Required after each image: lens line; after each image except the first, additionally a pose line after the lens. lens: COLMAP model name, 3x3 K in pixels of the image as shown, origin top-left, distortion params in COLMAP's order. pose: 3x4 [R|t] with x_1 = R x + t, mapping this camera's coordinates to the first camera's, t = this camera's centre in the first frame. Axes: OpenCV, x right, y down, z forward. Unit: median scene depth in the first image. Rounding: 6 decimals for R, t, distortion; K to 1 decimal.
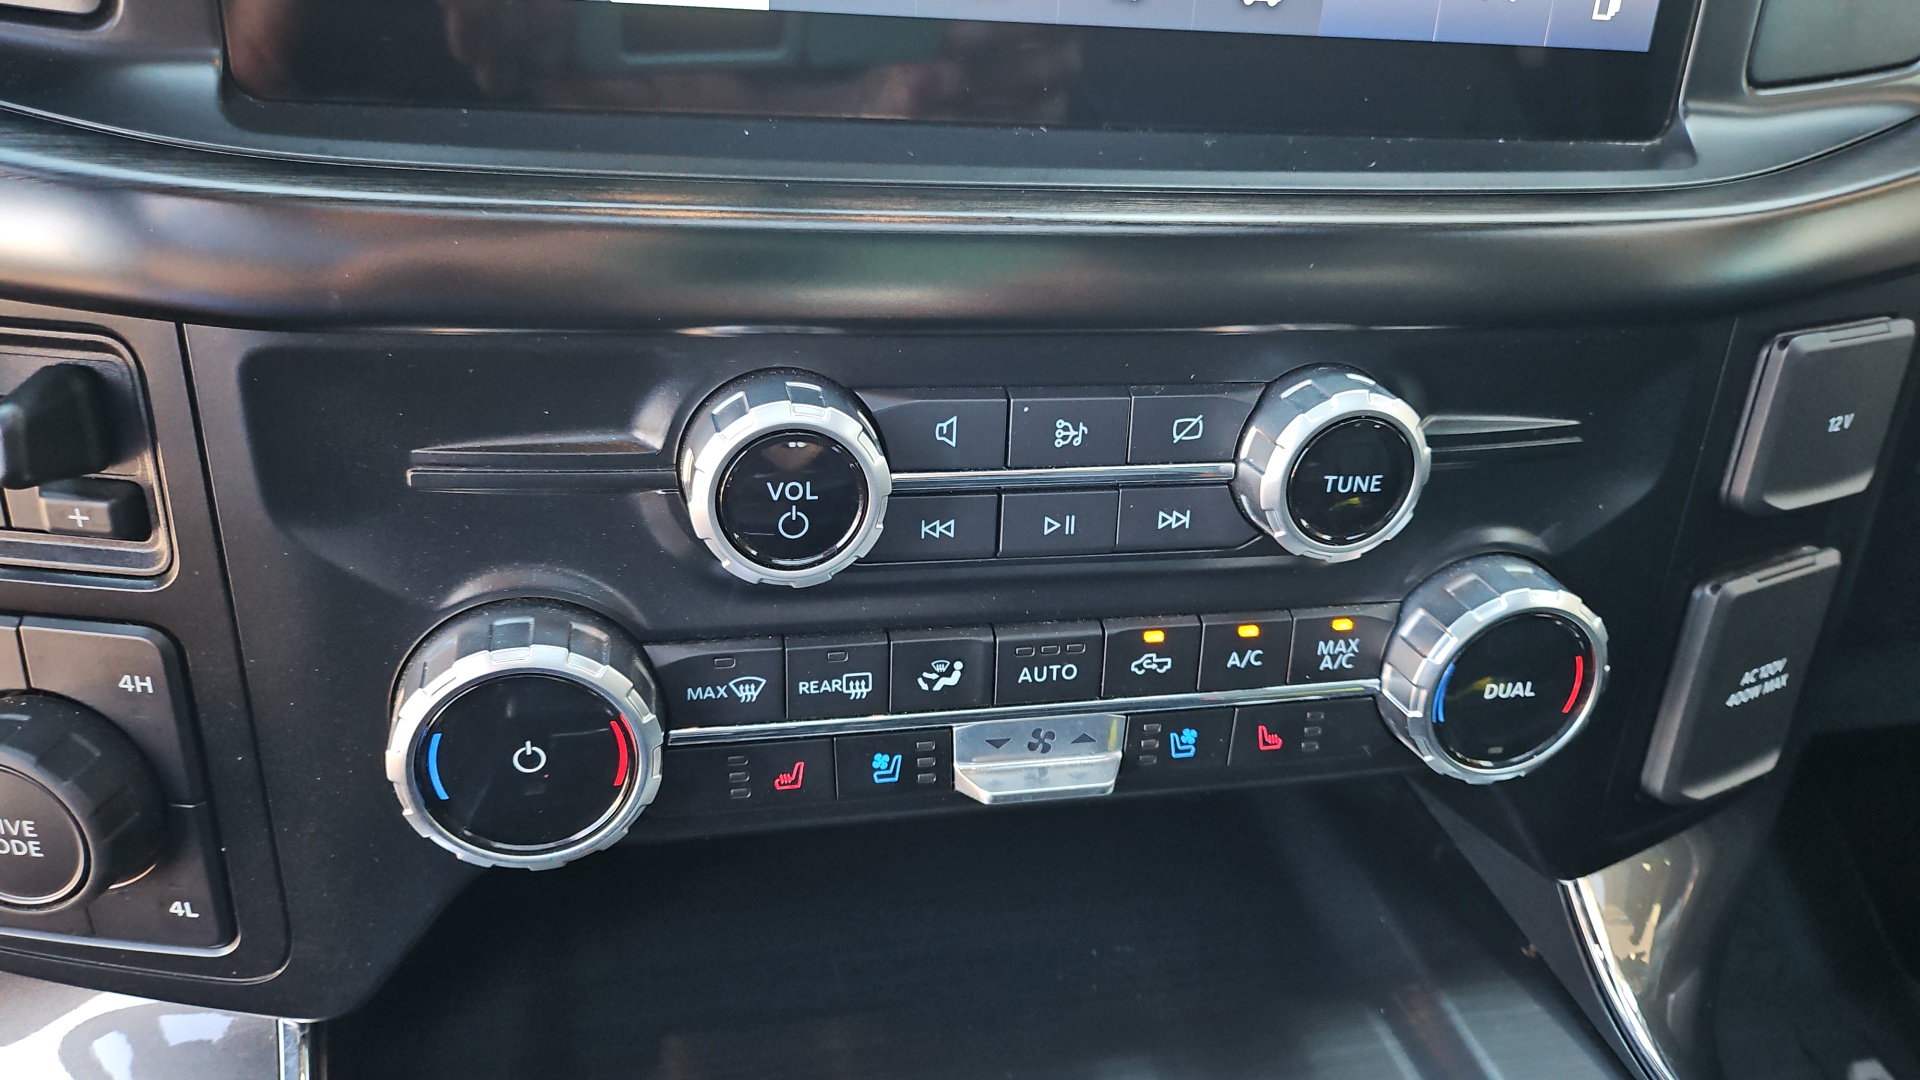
lens RADIAL K [[1391.4, 0, 902.0], [0, 1391.4, 534.4], [0, 0, 1]] dist [0.020867, -0.035706]
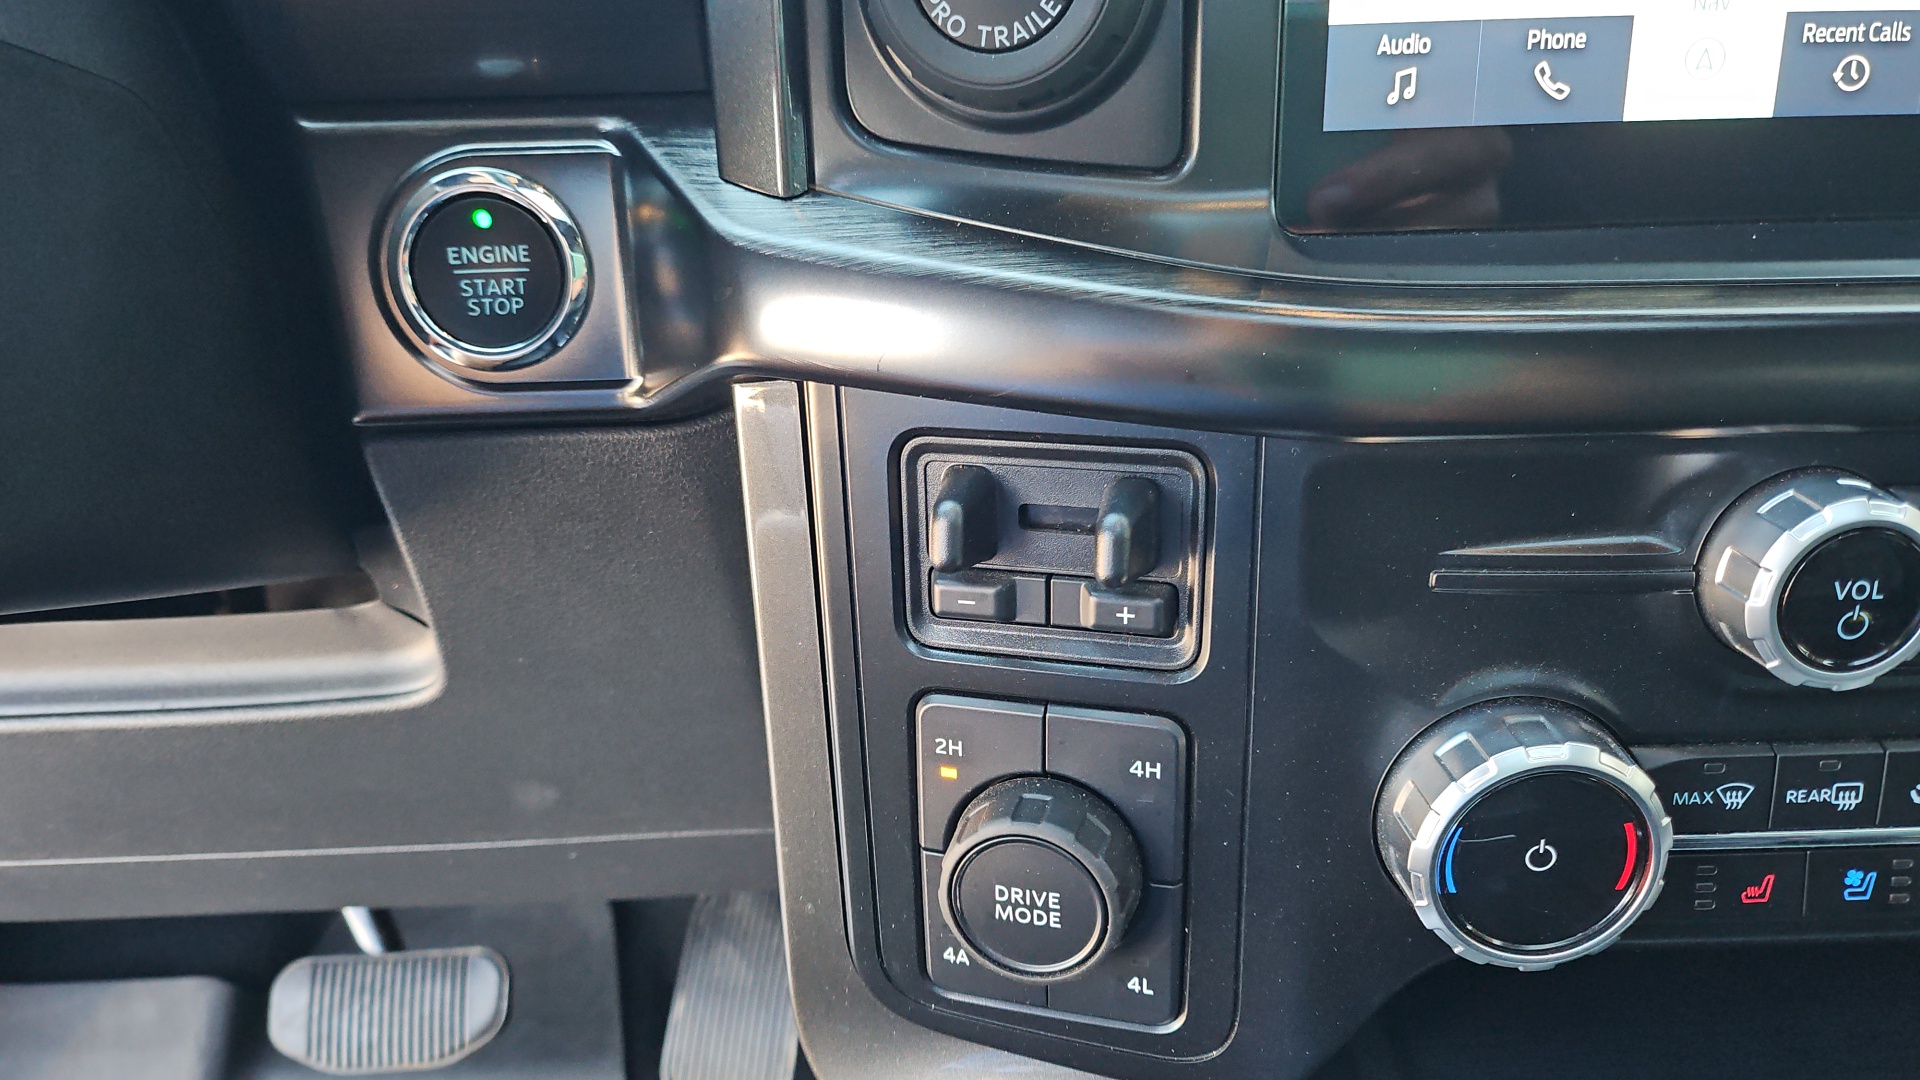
lens RADIAL K [[1391.4, 0, 885.0], [0, 1391.4, 562.6], [0, 0, 1]] dist [0.020867, -0.035706]
pose [[0.968998, -0.007471, -0.246957, -0.463948], [-0.009031, 0.997804, -0.065621, 0.018533], [0.246905, 0.065817, 0.966802, -0.105124]]
